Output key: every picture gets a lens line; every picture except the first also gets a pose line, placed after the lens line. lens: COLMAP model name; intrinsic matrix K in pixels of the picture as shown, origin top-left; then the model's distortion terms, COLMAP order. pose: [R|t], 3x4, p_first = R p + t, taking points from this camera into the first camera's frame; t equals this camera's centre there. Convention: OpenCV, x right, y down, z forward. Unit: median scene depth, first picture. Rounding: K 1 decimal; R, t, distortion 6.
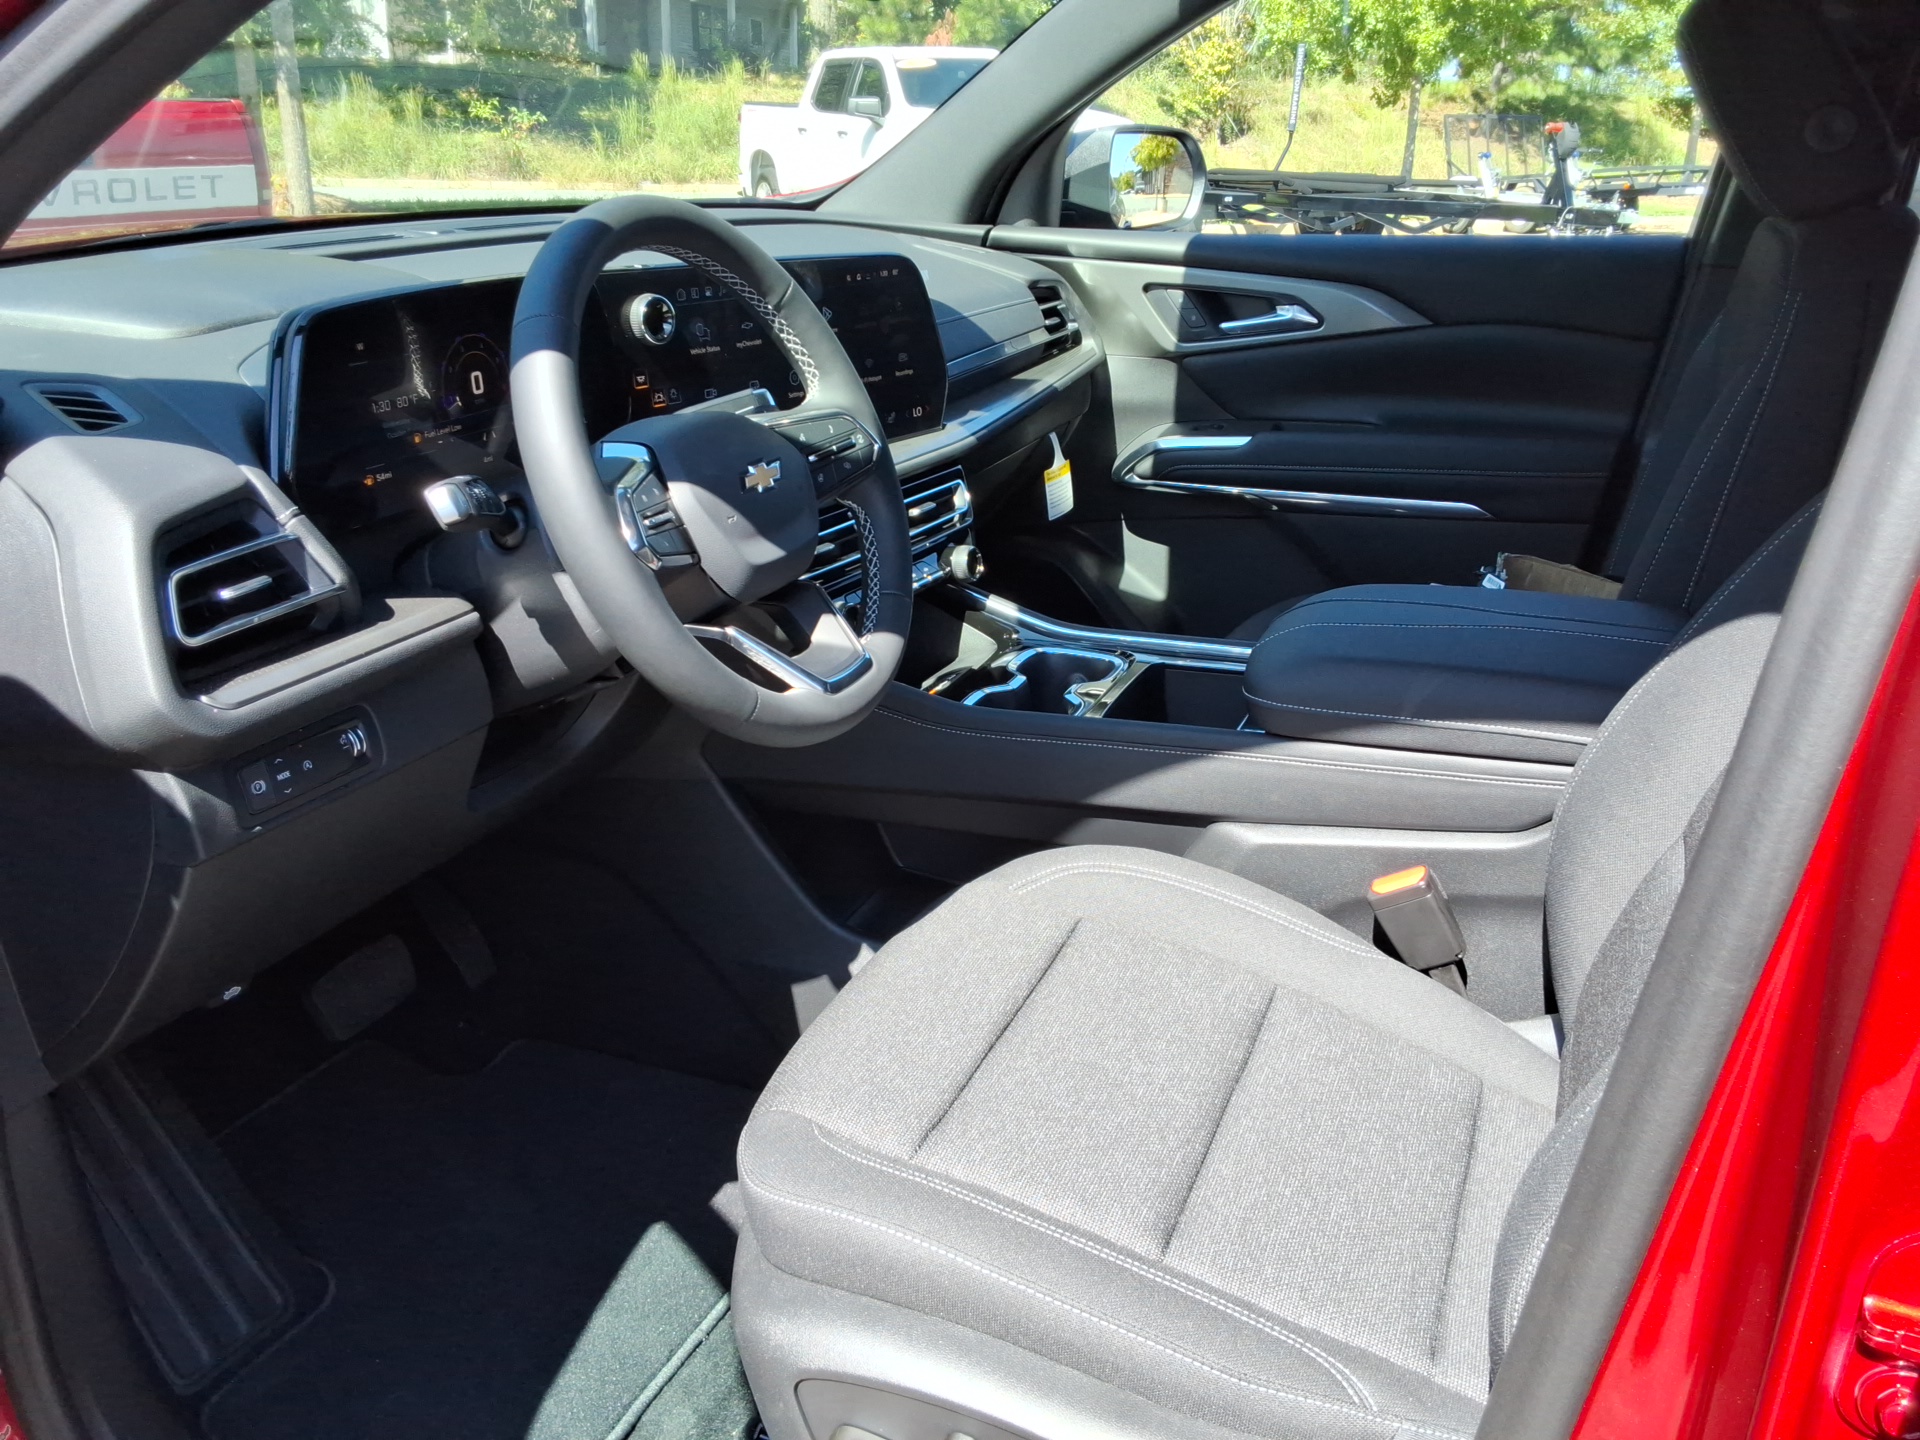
lens RADIAL K [[1540.7, 0, 962.7], [0, 1540.7, 705.3], [0, 0, 1]] dist [0.084658, -0.131967]
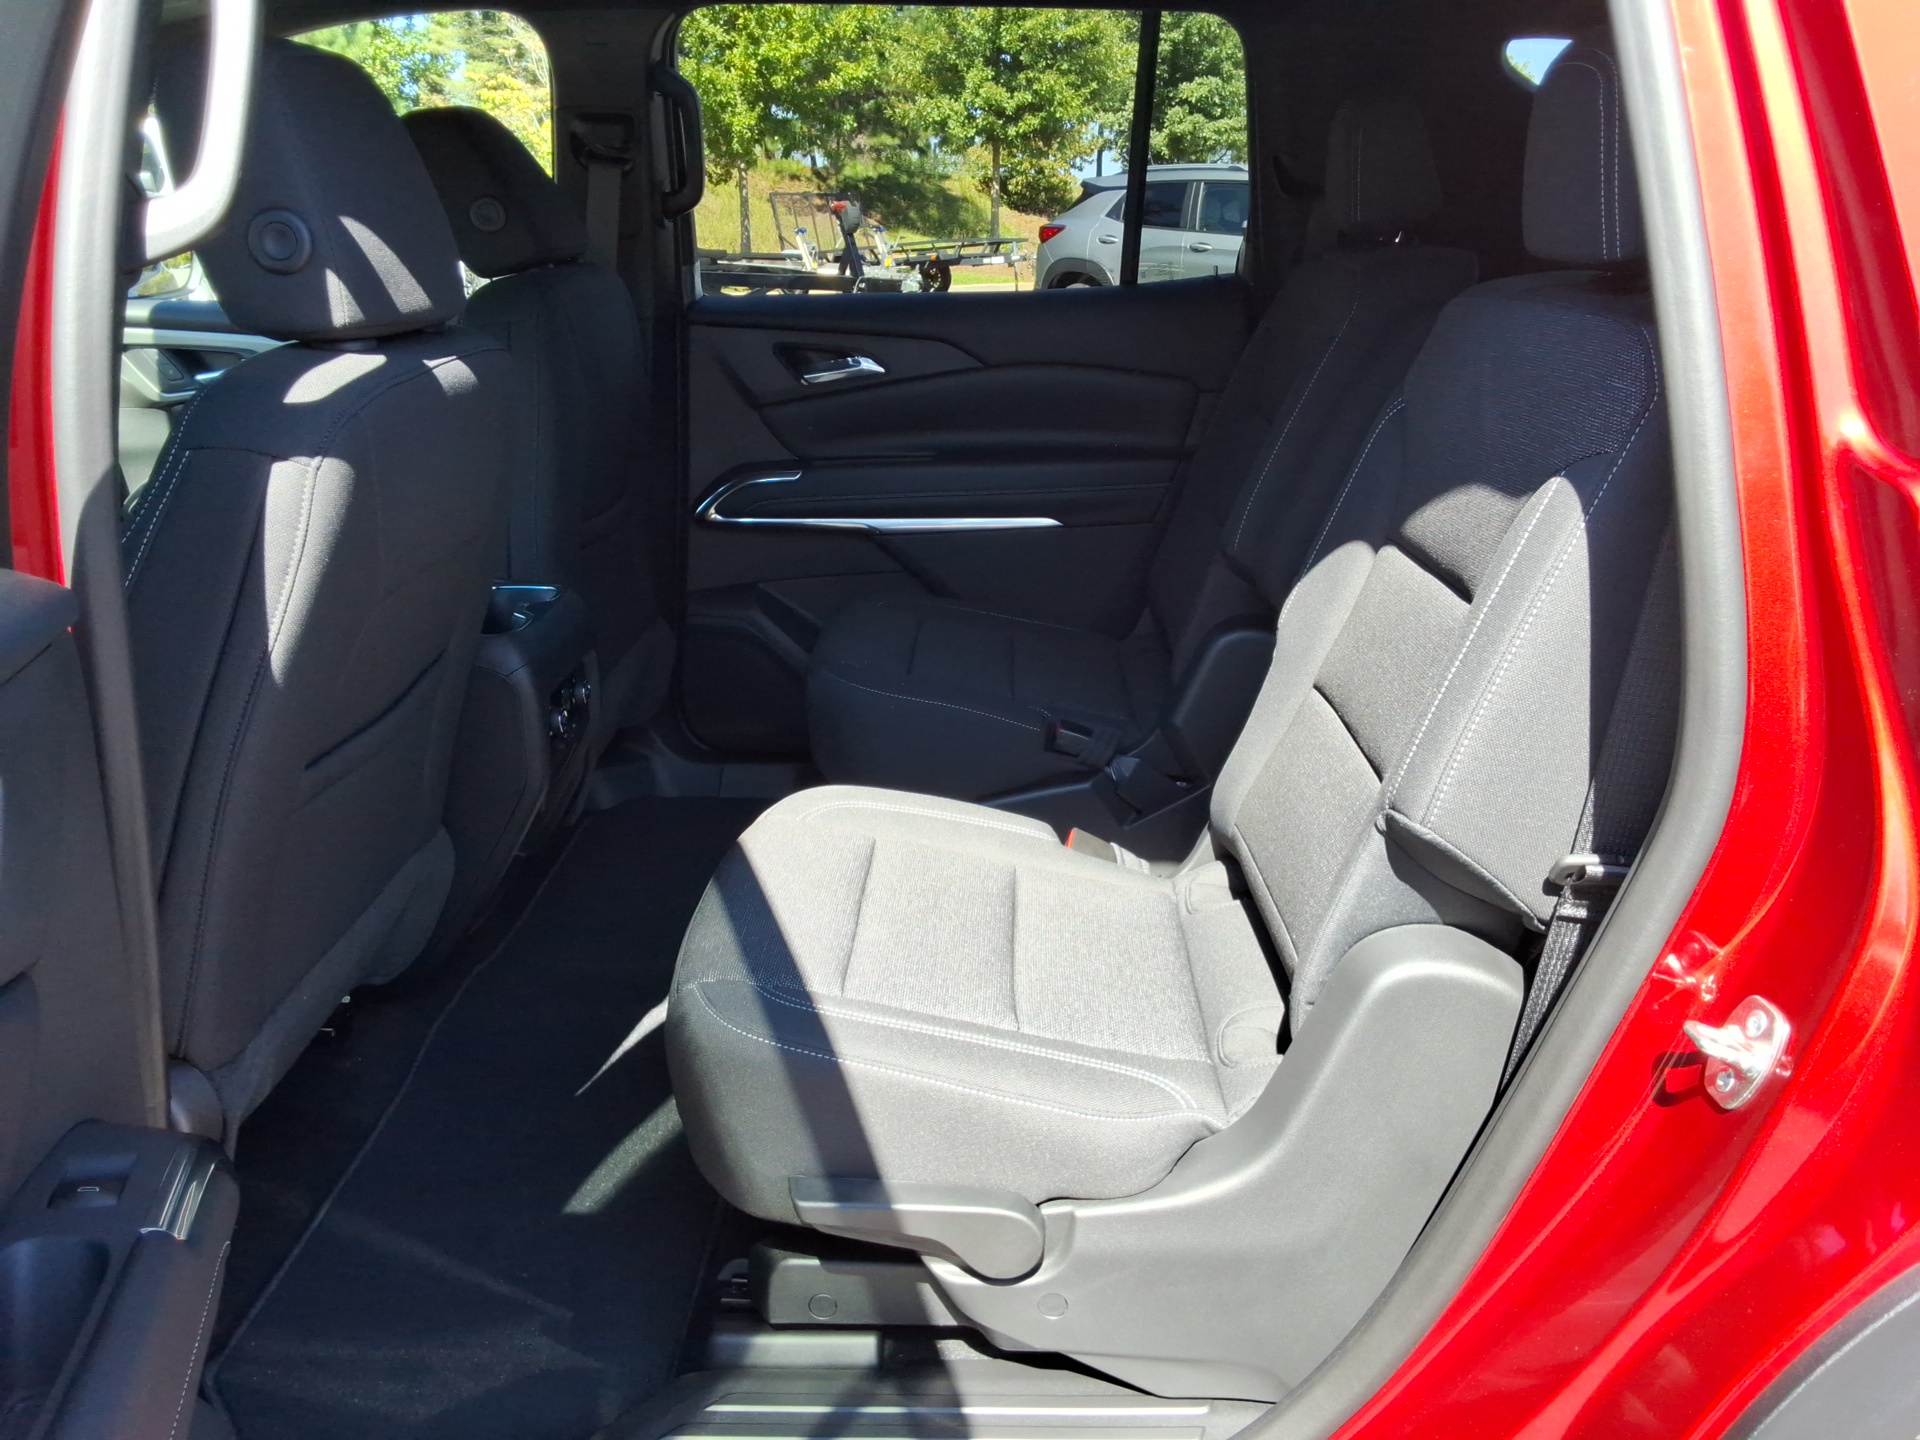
lens RADIAL K [[1540.7, 0, 954.3], [0, 1540.7, 726.1], [0, 0, 1]] dist [0.084658, -0.131967]
pose [[0.934008, -0.119037, 0.336838, 0.024793], [0.129343, 0.991566, -0.008234, 0.009216], [-0.333016, 0.051258, 0.941527, -0.026592]]
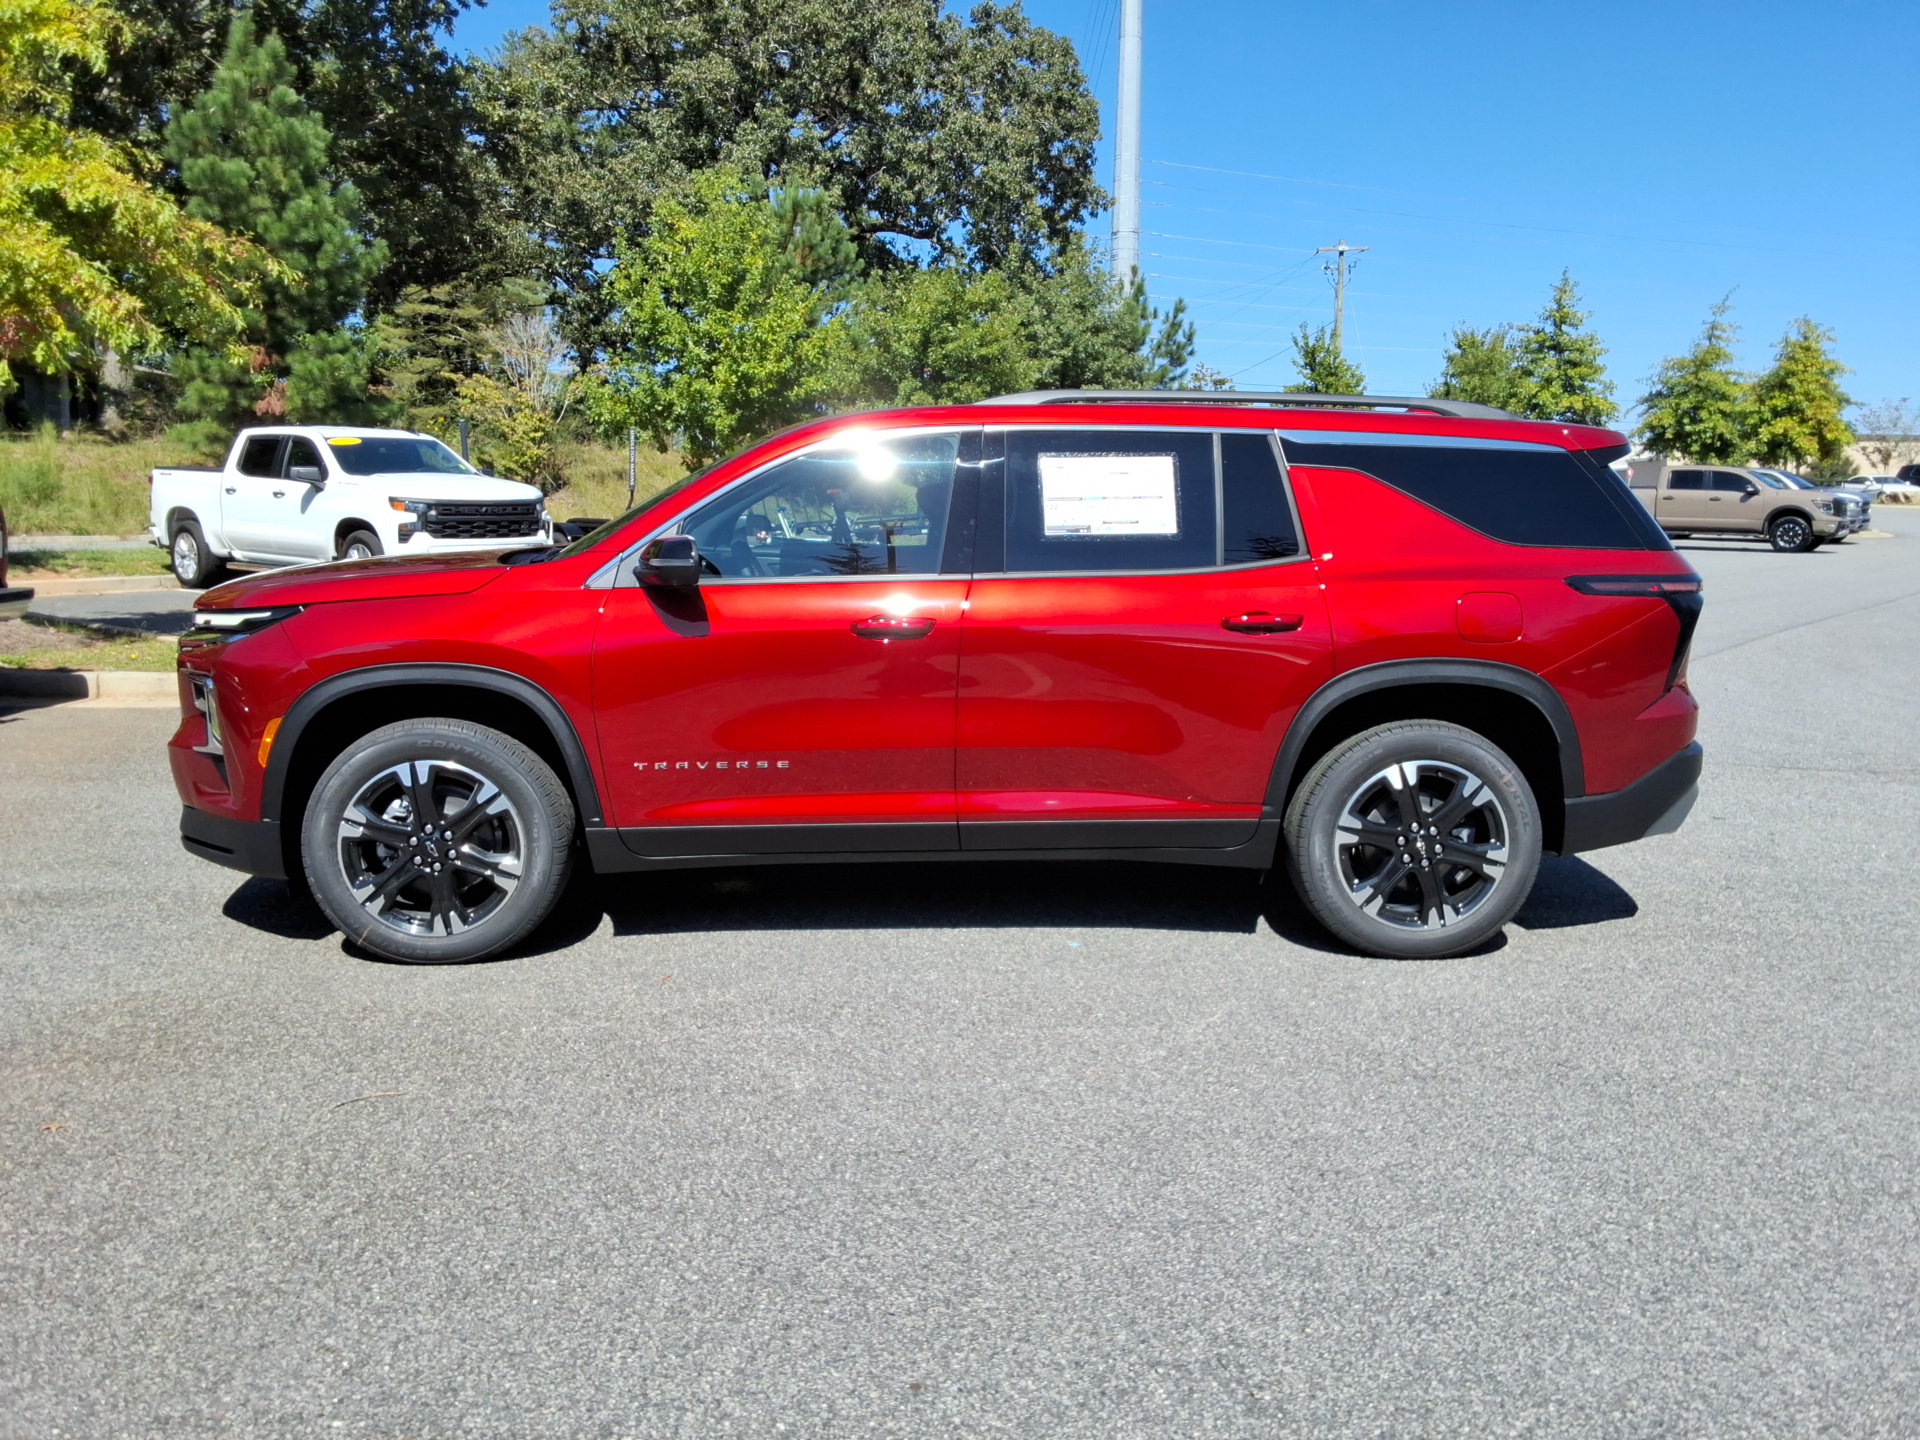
lens RADIAL K [[1540.7, 0, 956.1], [0, 1540.7, 722.1], [0, 0, 1]] dist [0.084658, -0.131967]
pose [[0.905400, -0.068058, 0.419069, -0.076648], [0.149677, 0.974860, -0.165058, 0.054408], [-0.397300, 0.212168, 0.892825, -0.163736]]
